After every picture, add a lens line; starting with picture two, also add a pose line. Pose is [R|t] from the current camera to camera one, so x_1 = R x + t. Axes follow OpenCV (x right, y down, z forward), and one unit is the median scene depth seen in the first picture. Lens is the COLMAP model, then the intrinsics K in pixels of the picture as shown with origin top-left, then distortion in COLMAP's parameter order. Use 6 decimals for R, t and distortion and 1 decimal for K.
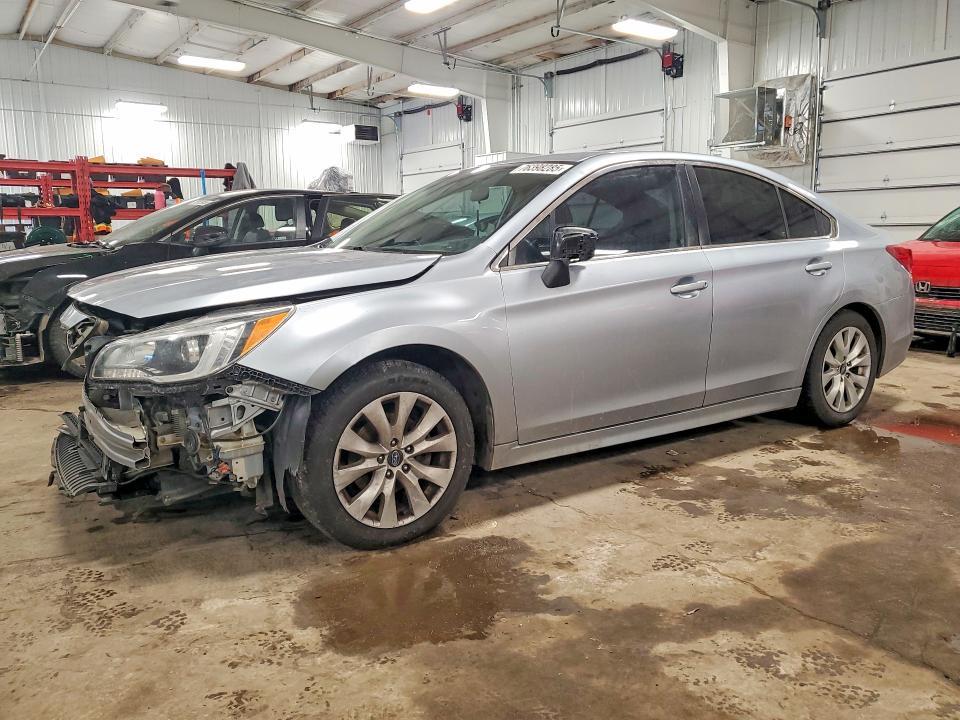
lens RADIAL K [[776.5, 0, 478.8], [0, 776.5, 361.7], [0, 0, 1]] dist [0.007545, 0.019267]
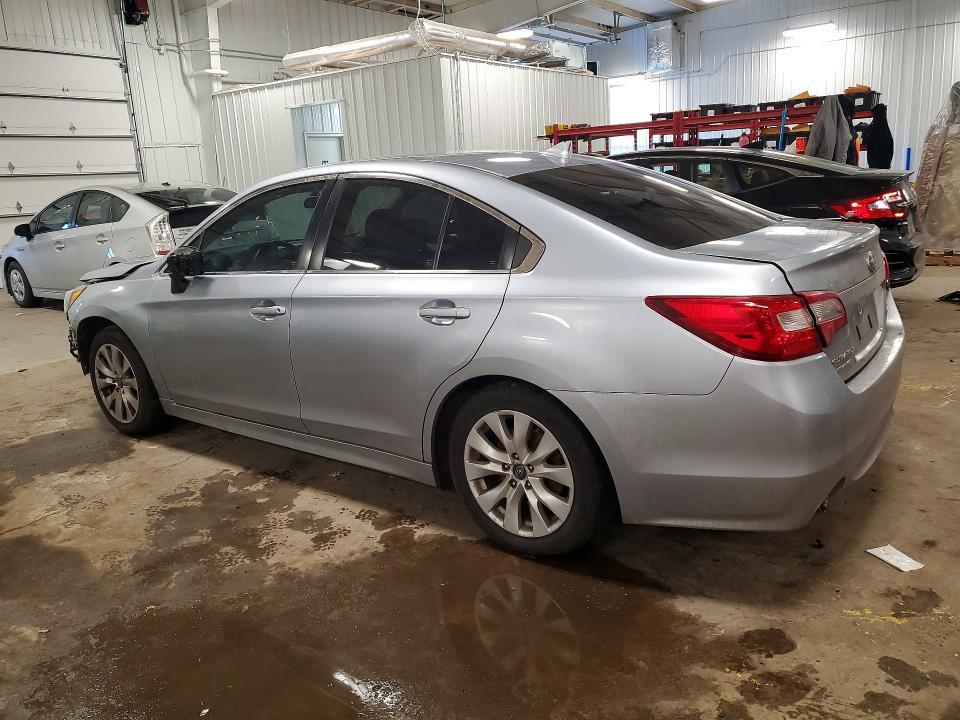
lens RADIAL K [[776.5, 0, 477.4], [0, 776.5, 359.0], [0, 0, 1]] dist [0.007545, 0.019267]
pose [[0.293481, 0.218899, -0.930565, 1.431313], [-0.102701, 0.975016, 0.196965, -0.286685], [0.950432, 0.037764, 0.308630, 1.039031]]
